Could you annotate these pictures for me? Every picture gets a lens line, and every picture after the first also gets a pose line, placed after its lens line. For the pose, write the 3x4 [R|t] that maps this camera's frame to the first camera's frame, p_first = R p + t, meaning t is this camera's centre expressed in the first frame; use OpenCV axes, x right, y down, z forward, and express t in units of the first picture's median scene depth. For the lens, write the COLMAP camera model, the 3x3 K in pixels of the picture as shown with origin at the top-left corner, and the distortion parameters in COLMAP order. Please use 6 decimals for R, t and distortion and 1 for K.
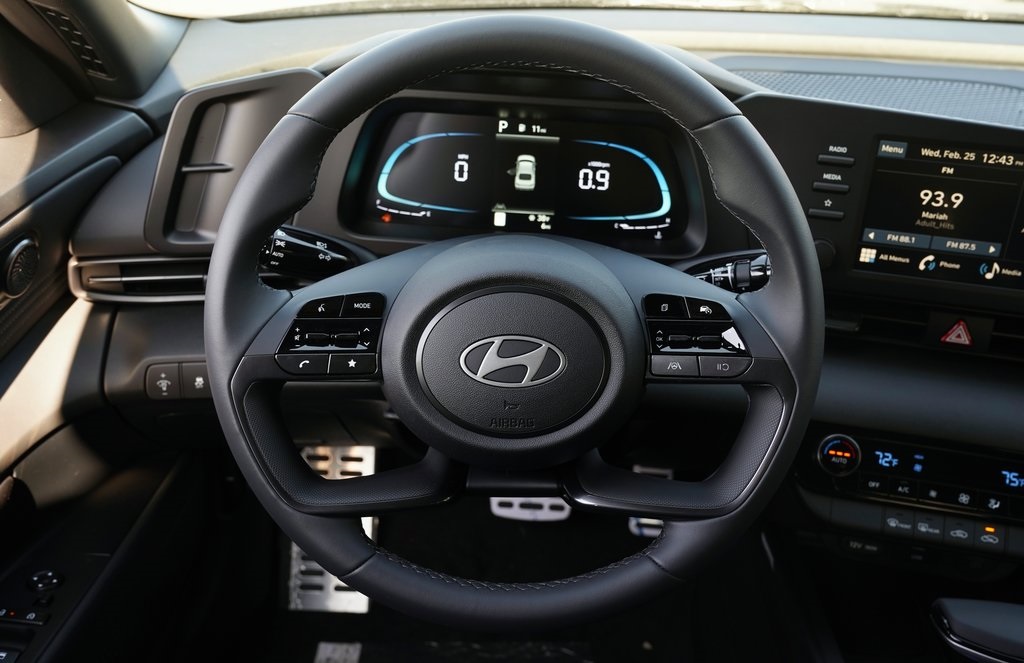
lens RADIAL K [[979.1, 0, 512.0], [0, 979.1, 331.5], [0, 0, 1]] dist [0.006229, 0.019237]
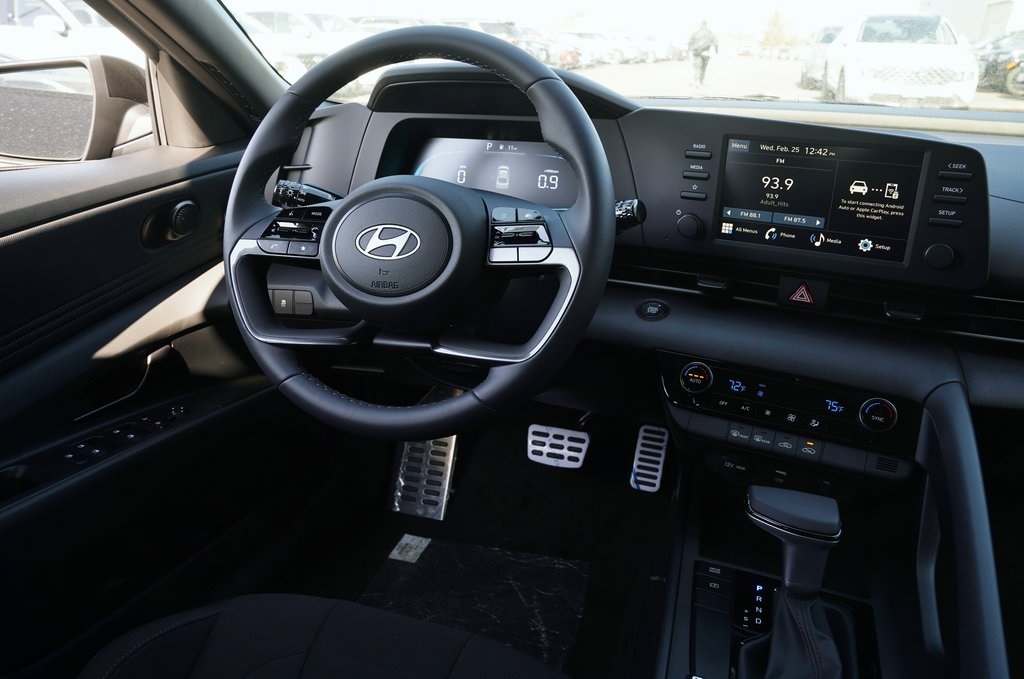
lens RADIAL K [[682.6, 0, 512.0], [0, 682.6, 339.5], [0, 0, 1]] dist [-0.095815, 0.000344]
pose [[0.961343, 0.065210, -0.267520, 0.341533], [-0.094555, 0.990654, -0.098305, 0.190589], [0.258609, 0.119800, 0.958525, 0.071463]]
